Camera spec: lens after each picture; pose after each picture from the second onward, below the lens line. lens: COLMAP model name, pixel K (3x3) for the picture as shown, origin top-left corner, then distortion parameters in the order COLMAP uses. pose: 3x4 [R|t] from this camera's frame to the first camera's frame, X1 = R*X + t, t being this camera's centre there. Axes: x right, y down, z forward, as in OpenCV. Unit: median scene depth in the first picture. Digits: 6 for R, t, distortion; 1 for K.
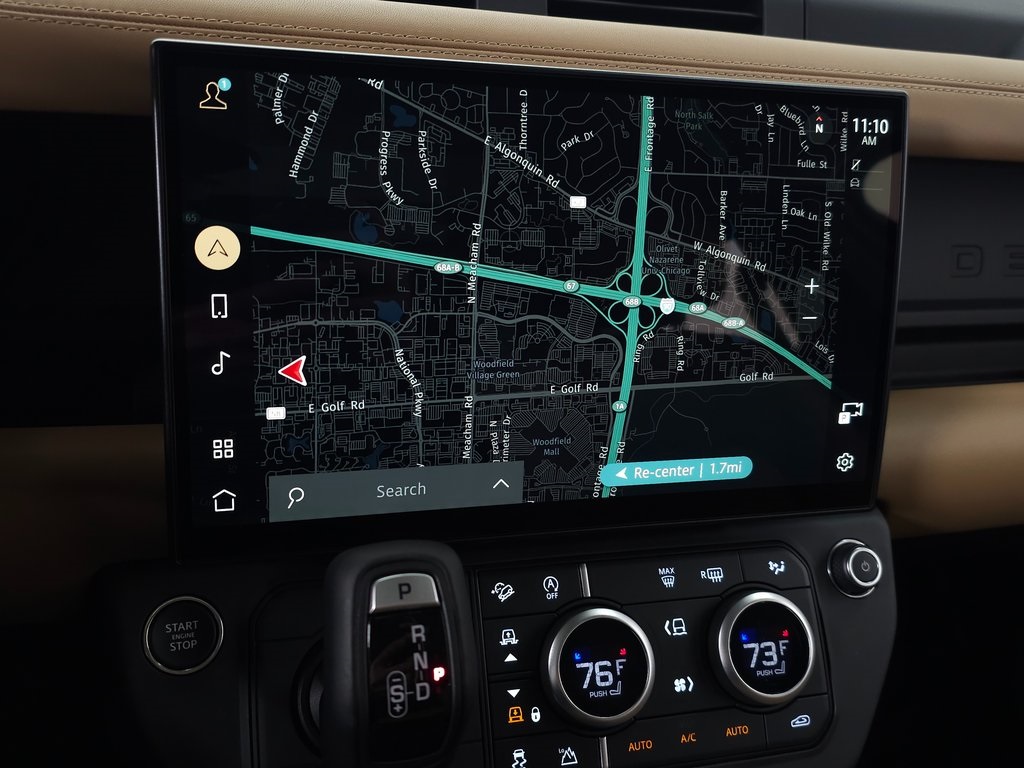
lens RADIAL K [[978.9, 0, 522.0], [0, 978.9, 370.2], [0, 0, 1]] dist [0.014438, 0.000000]
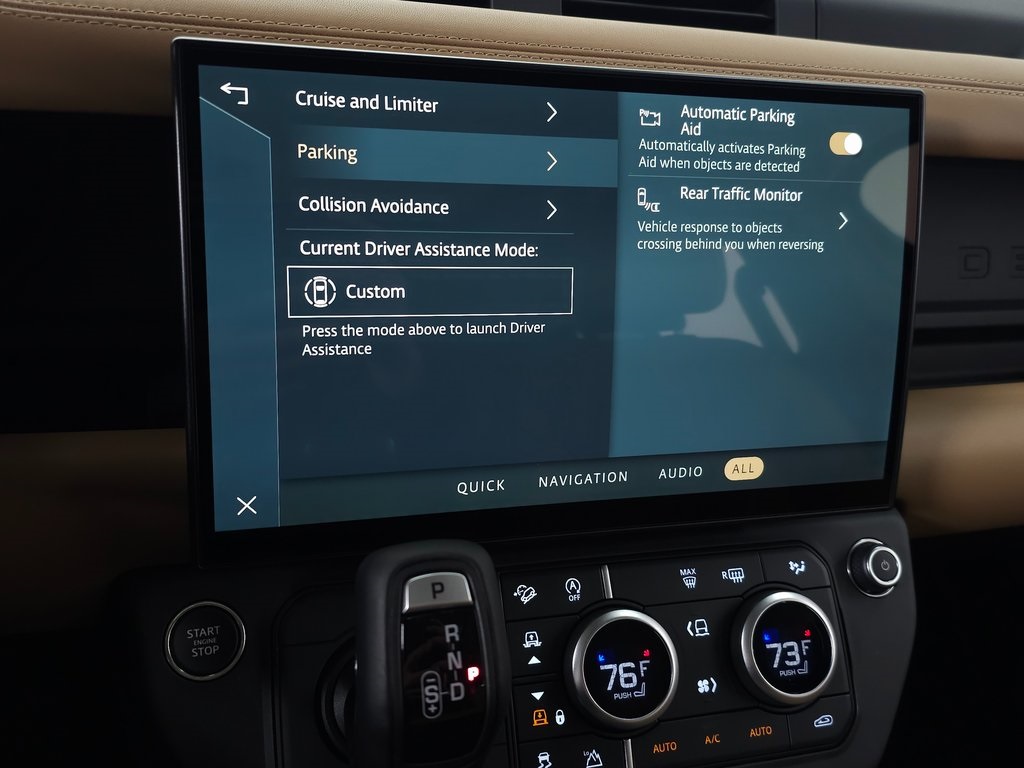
lens RADIAL K [[978.9, 0, 526.7], [0, 978.9, 377.3], [0, 0, 1]] dist [0.014438, 0.000000]
pose [[0.999873, -0.008555, 0.013435, -0.029532], [0.008622, 0.999950, -0.004967, 0.011262], [-0.013392, 0.005083, 0.999897, 0.005524]]
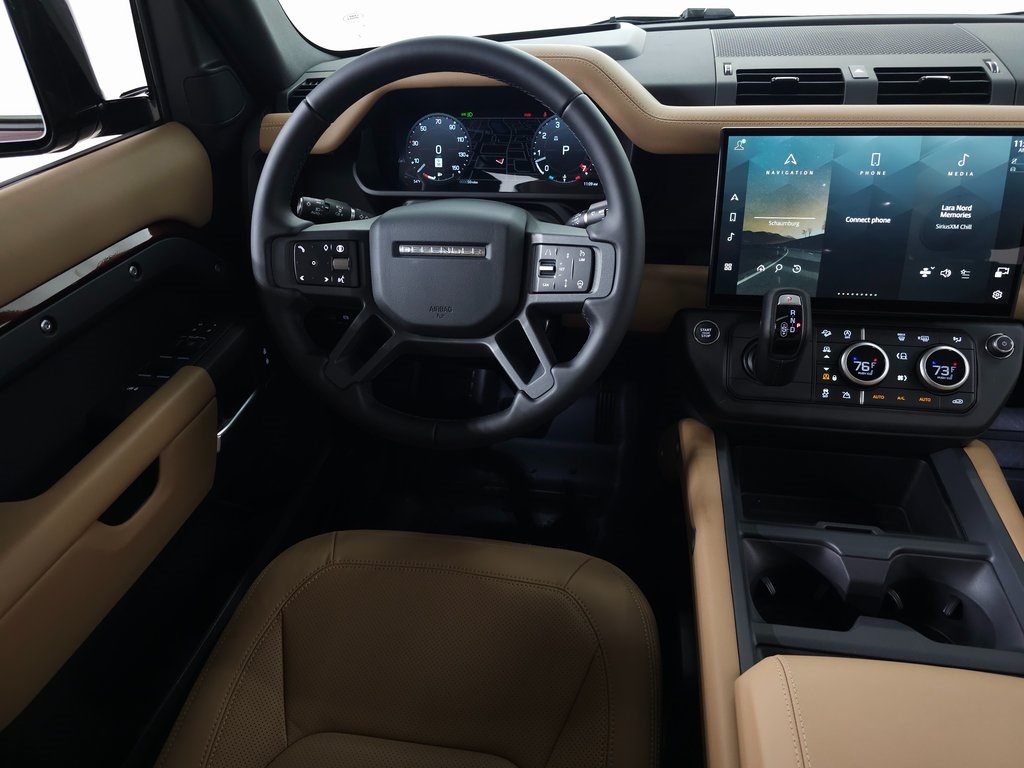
lens RADIAL K [[694.6, 0, 521.3], [0, 694.6, 390.0], [0, 0, 1]] dist [0.048282, -0.054164]
pose [[0.884377, 0.105591, -0.454674, 0.125740], [-0.076832, 0.993721, 0.081332, 0.287967], [0.460407, -0.036995, 0.886937, -1.041995]]
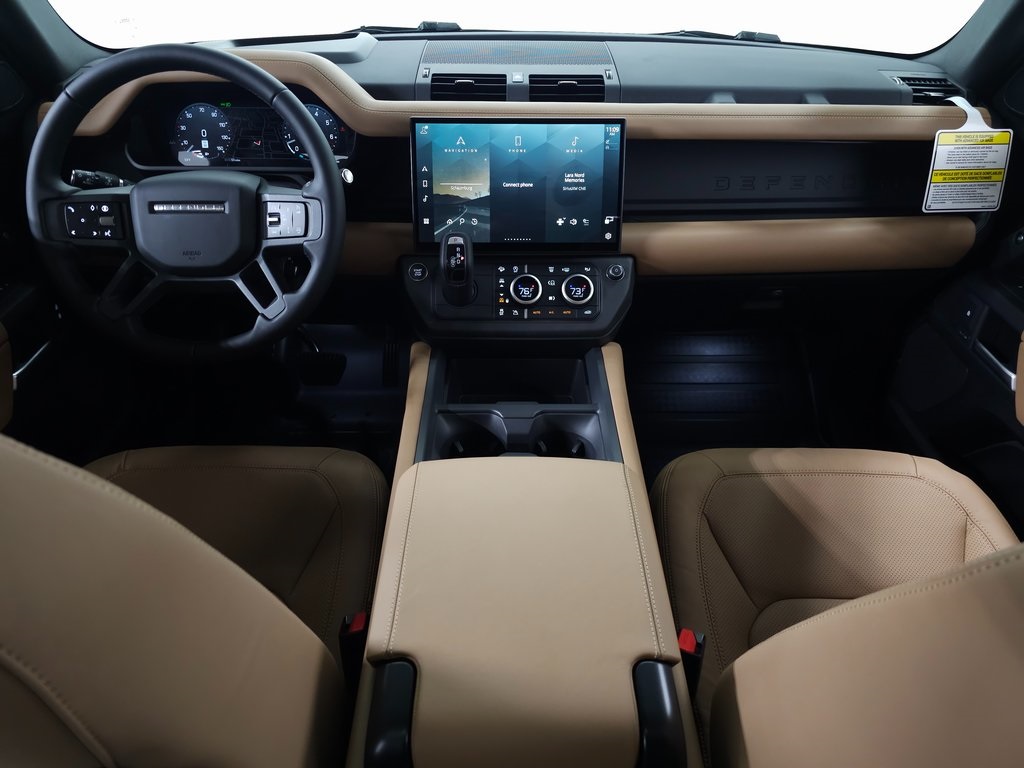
lens RADIAL K [[694.6, 0, 521.7], [0, 694.6, 395.2], [0, 0, 1]] dist [0.048282, -0.054164]
pose [[0.956744, 0.052112, -0.286225, 0.810018], [-0.029871, 0.996223, 0.081532, 0.478730], [0.289392, -0.069456, 0.954687, -1.458787]]
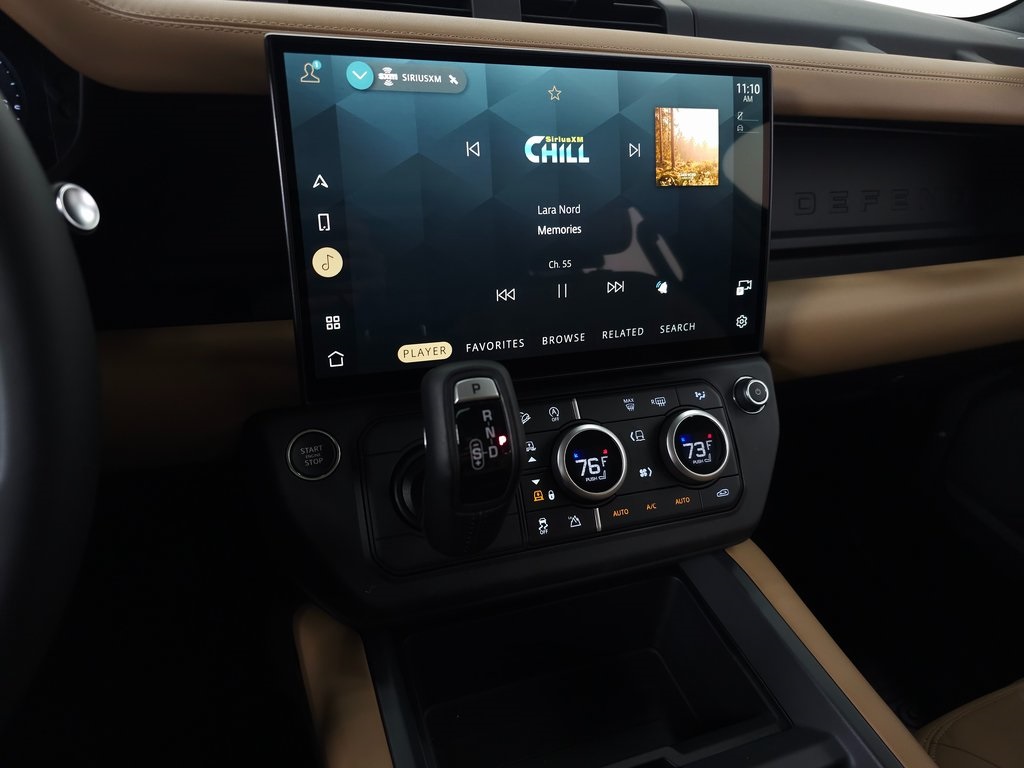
lens RADIAL K [[694.6, 0, 514.4], [0, 694.6, 377.5], [0, 0, 1]] dist [0.048282, -0.054164]
pose [[0.996318, -0.069924, 0.049604, -0.080833], [0.067933, 0.996857, 0.040747, 0.121295], [-0.052298, -0.037228, 0.997937, -0.051475]]
